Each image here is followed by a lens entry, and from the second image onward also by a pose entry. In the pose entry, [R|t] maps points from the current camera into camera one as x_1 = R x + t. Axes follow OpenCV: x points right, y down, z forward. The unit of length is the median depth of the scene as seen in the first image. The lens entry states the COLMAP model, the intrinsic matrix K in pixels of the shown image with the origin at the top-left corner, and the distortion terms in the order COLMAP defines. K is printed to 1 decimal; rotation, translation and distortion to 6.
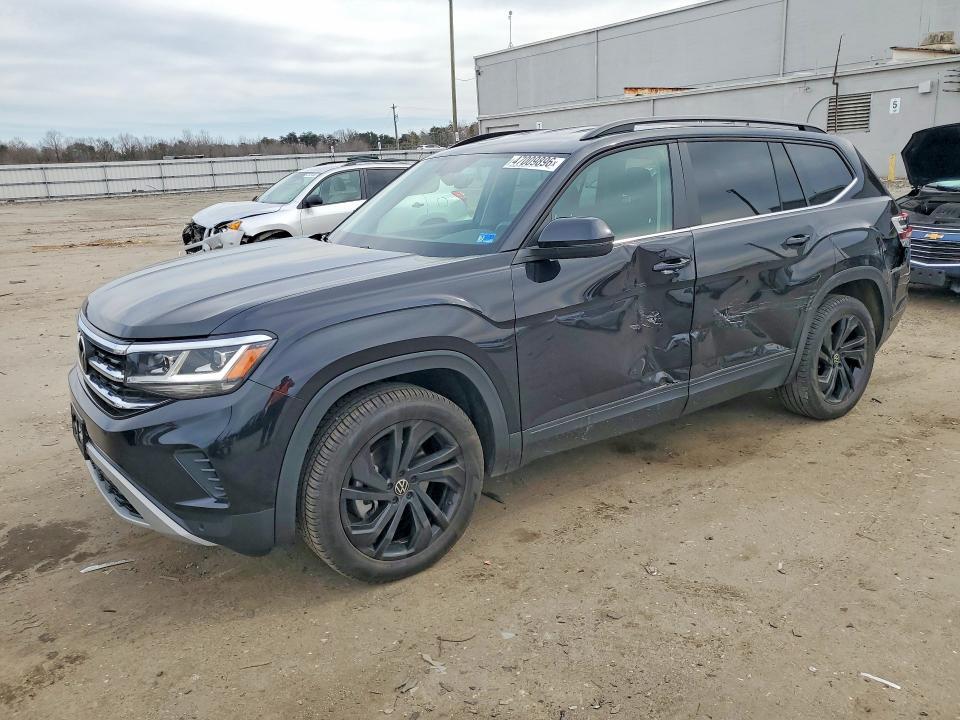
lens RADIAL K [[756.6, 0, 480.0], [0, 756.6, 360.0], [0, 0, 1]] dist [0.001955, 0.000895]
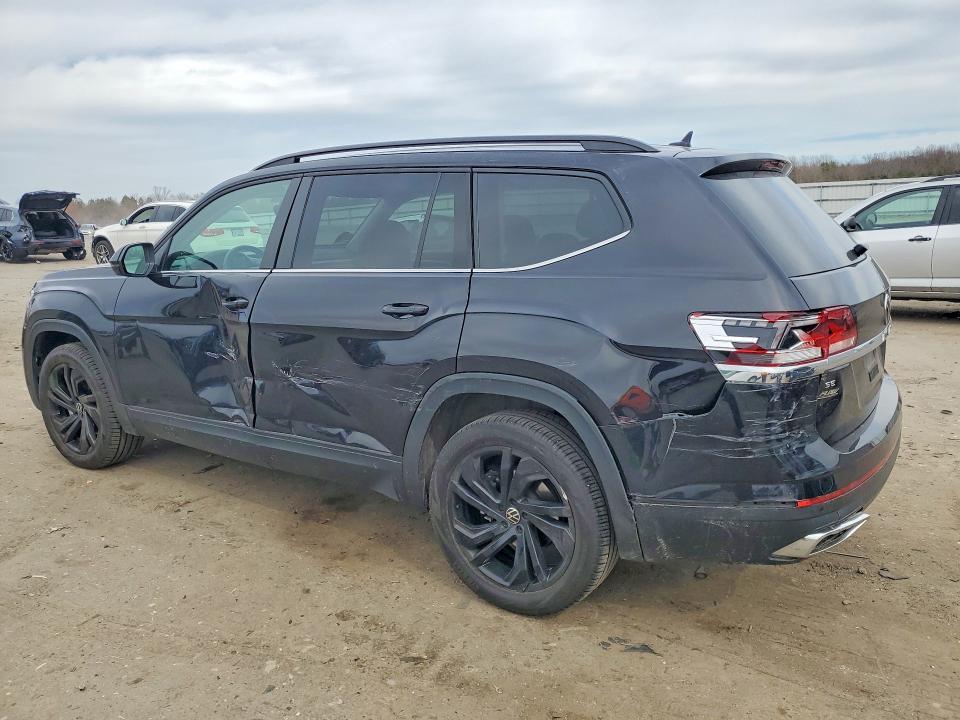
lens RADIAL K [[764.1, 0, 464.7], [0, 764.1, 358.8], [0, 0, 1]] dist [0.058477, -0.000735]
pose [[0.341153, 0.208780, -0.916529, 1.082656], [-0.228531, 0.964191, 0.134572, -0.217602], [0.911805, 0.163546, 0.376650, 0.755821]]
